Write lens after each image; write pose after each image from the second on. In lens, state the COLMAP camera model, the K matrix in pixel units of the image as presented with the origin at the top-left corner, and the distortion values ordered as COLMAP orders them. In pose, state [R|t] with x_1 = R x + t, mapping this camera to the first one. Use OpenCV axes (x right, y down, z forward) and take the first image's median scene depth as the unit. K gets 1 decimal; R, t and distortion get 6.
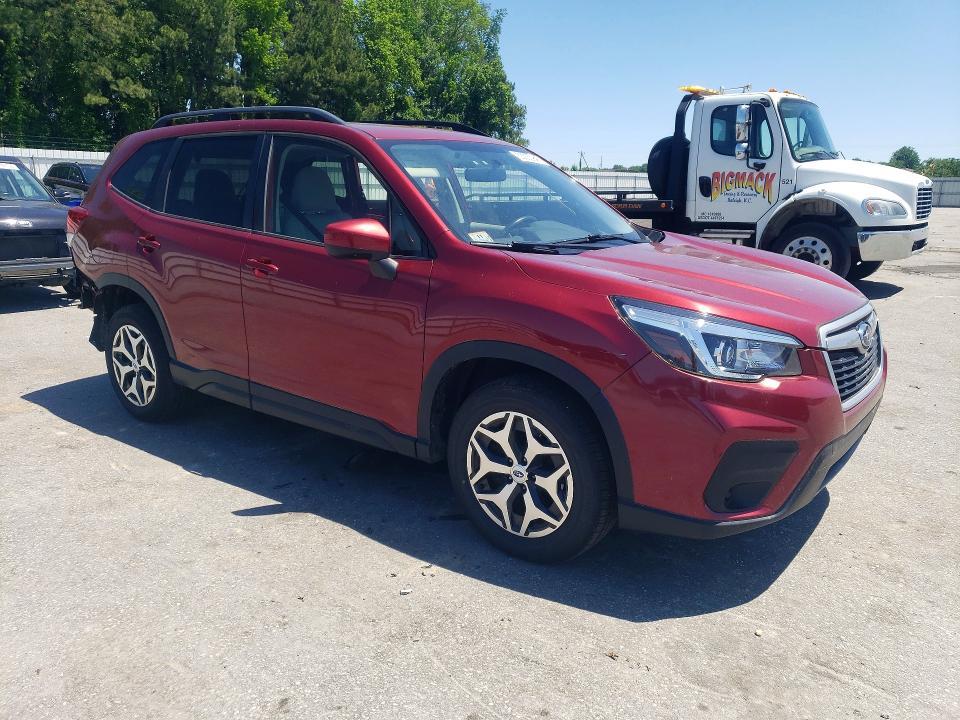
lens RADIAL K [[745.3, 0, 484.2], [0, 745.3, 358.9], [0, 0, 1]] dist [0.035038, -0.003204]
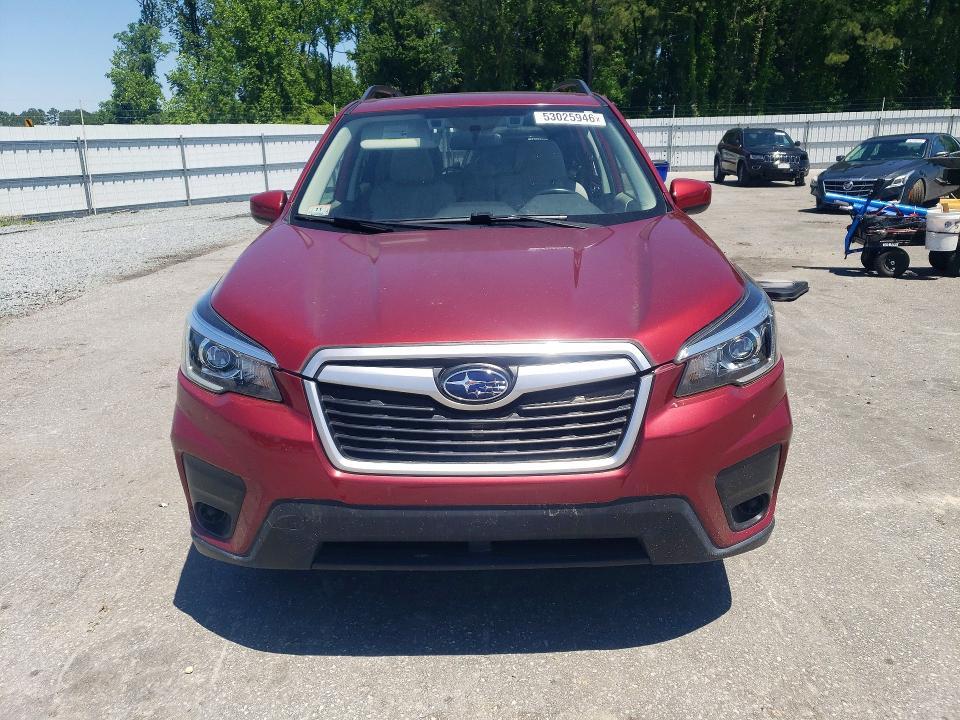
lens RADIAL K [[745.3, 0, 484.2], [0, 745.3, 358.9], [0, 0, 1]] dist [0.035038, -0.003204]
pose [[0.594761, 0.190284, -0.781058, 1.113796], [-0.149453, 0.980817, 0.125144, -0.149606], [0.789888, 0.042301, 0.611791, 0.662352]]
